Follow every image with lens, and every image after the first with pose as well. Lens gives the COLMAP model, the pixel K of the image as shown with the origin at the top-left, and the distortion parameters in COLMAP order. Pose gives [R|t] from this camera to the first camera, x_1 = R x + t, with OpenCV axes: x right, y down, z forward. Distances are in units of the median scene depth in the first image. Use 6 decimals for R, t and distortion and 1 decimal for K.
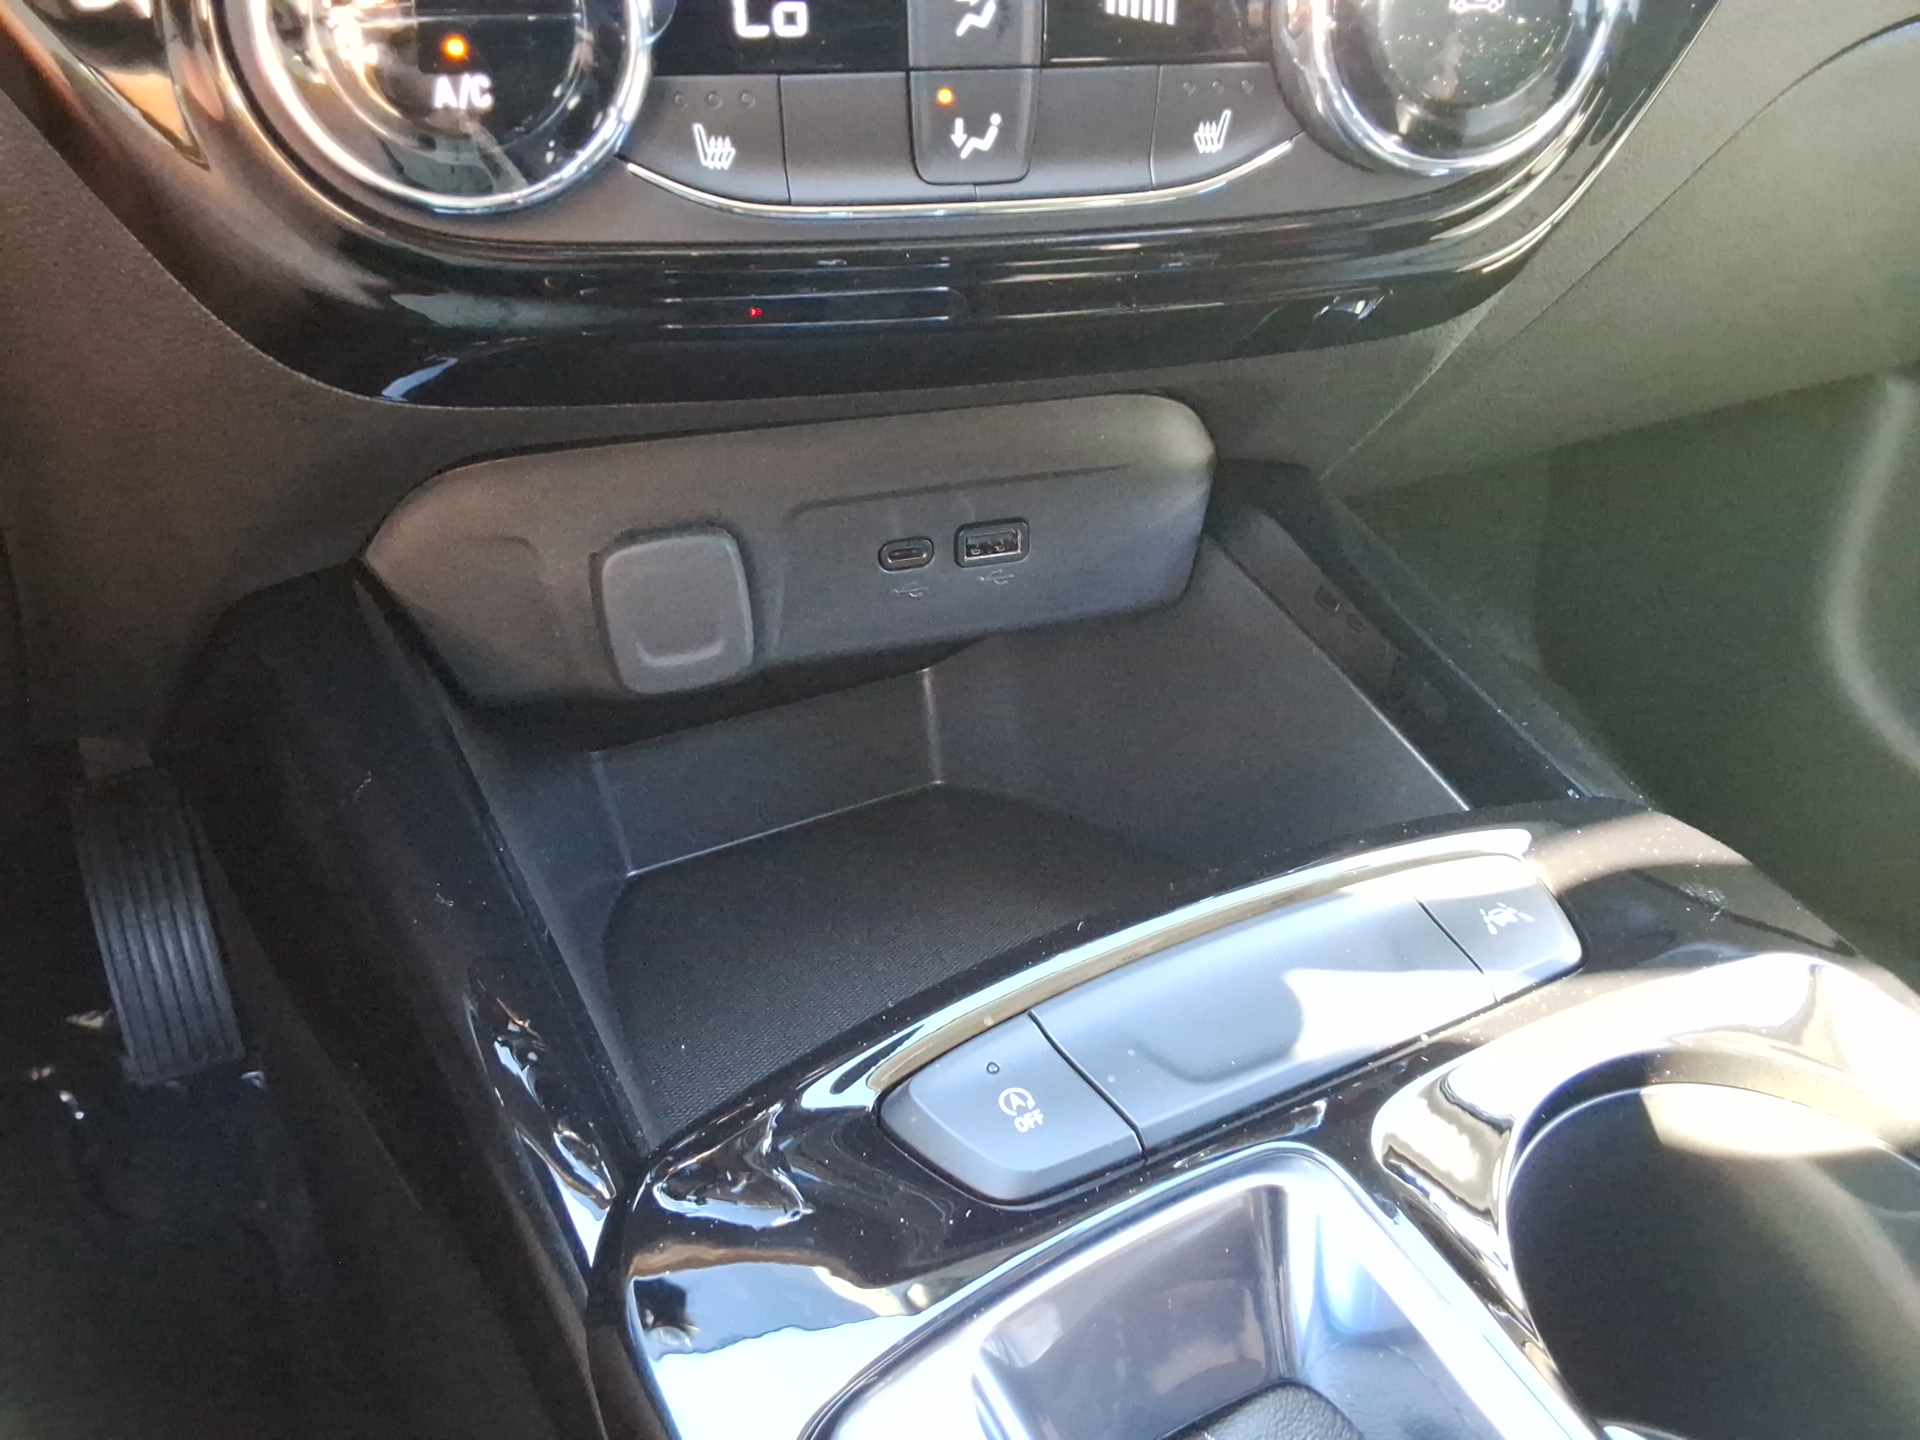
lens RADIAL K [[1561.6, 0, 976.3], [0, 1561.6, 689.9], [0, 0, 1]] dist [0.051305, -0.081434]
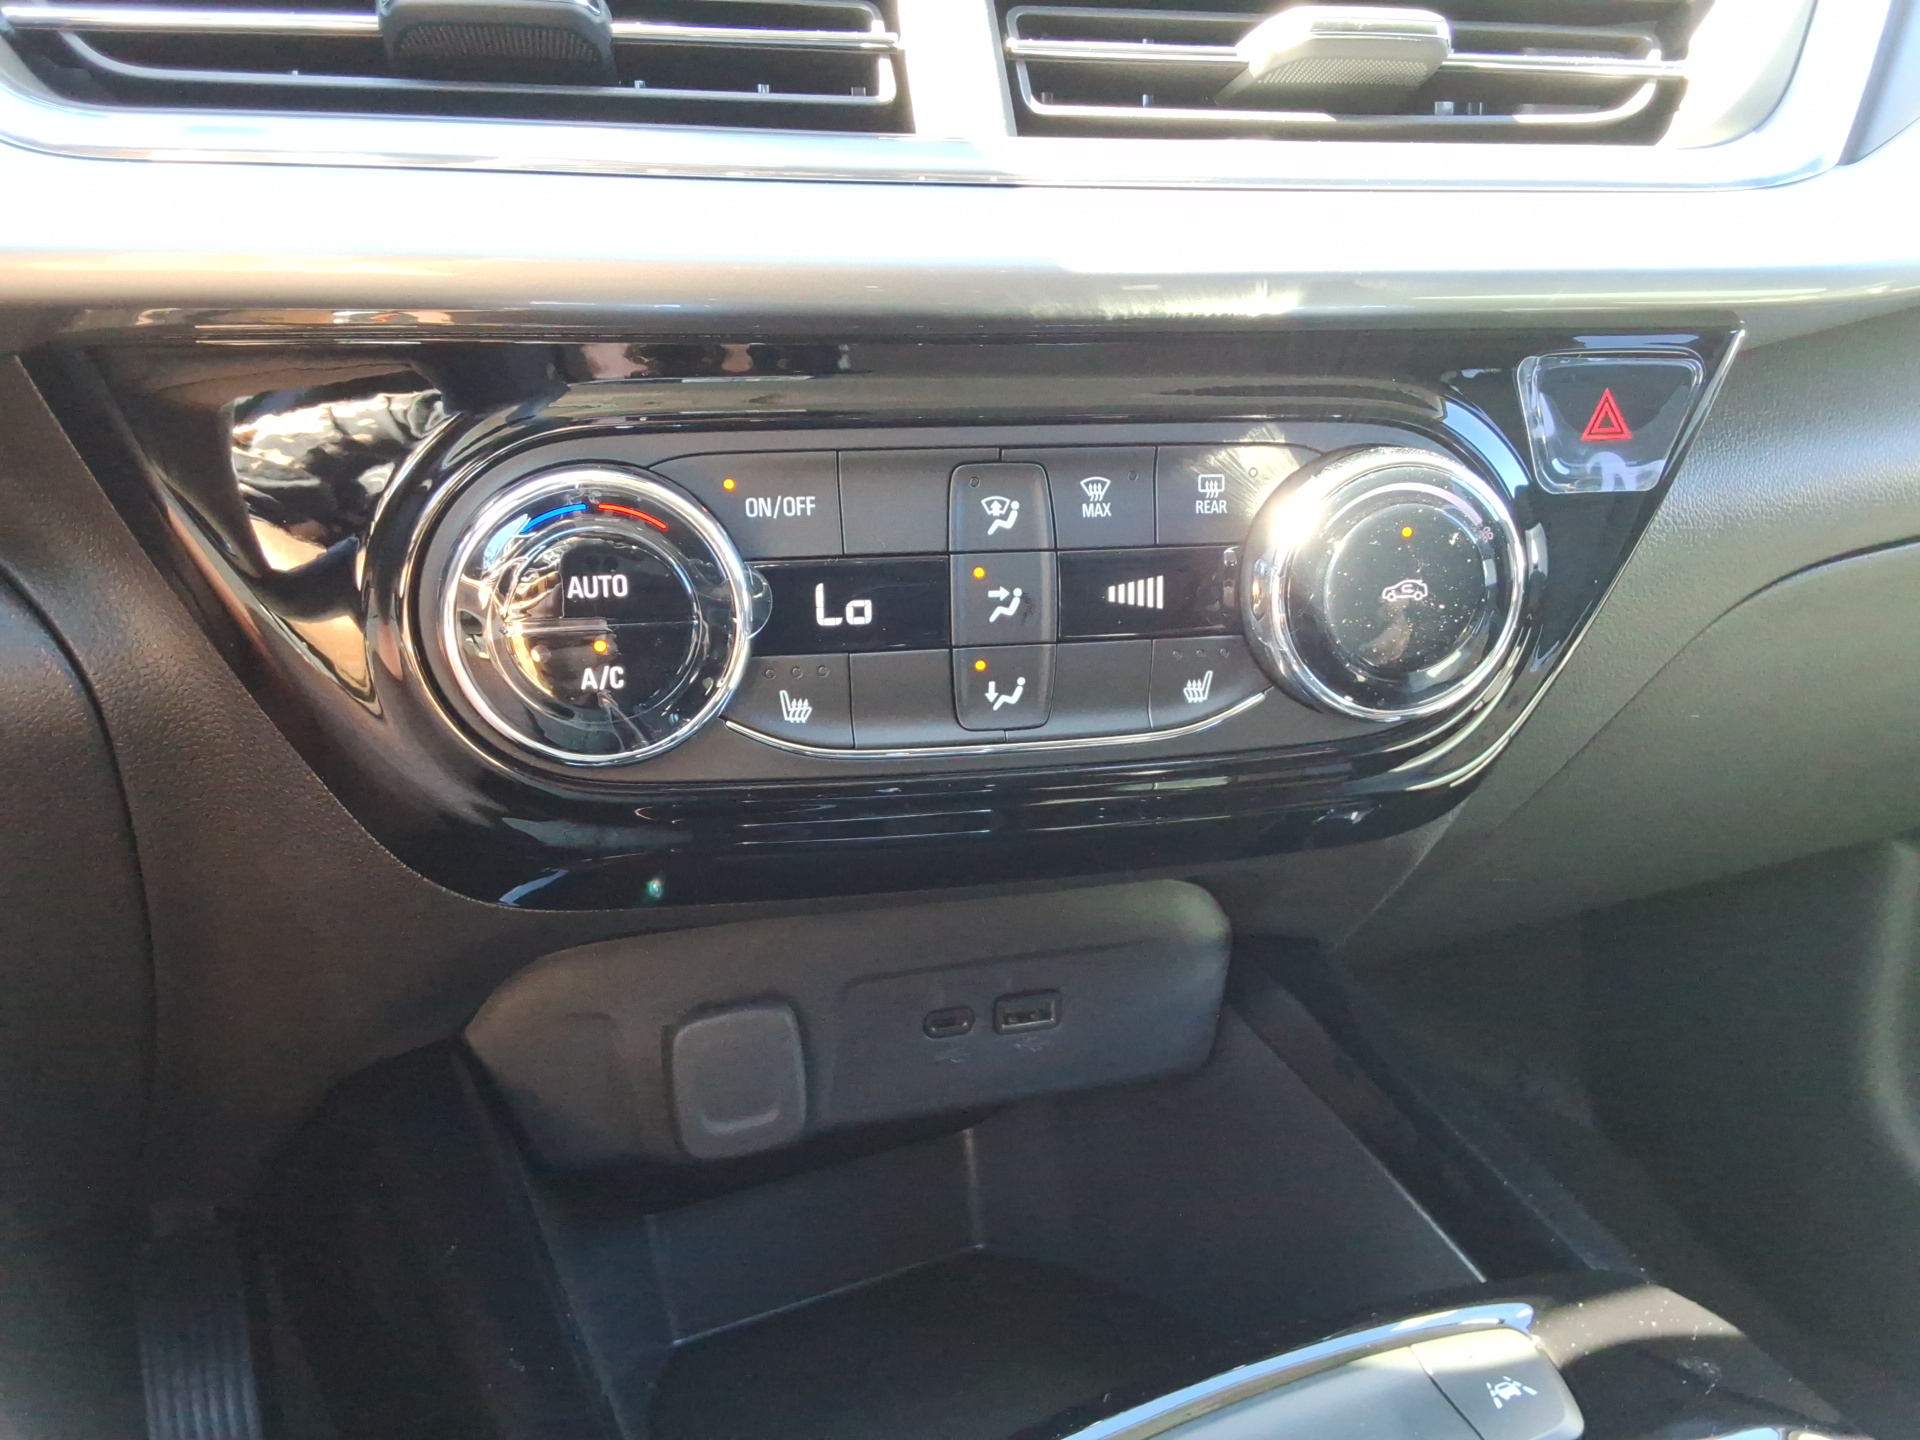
lens RADIAL K [[1553.1, 0, 976.8], [0, 1553.1, 689.3], [0, 0, 1]] dist [0.091747, -0.157135]
pose [[0.999545, -0.004638, -0.029806, 0.012199], [-0.003727, 0.961548, -0.274613, -0.017140], [0.029934, 0.274599, 0.961093, -0.159806]]
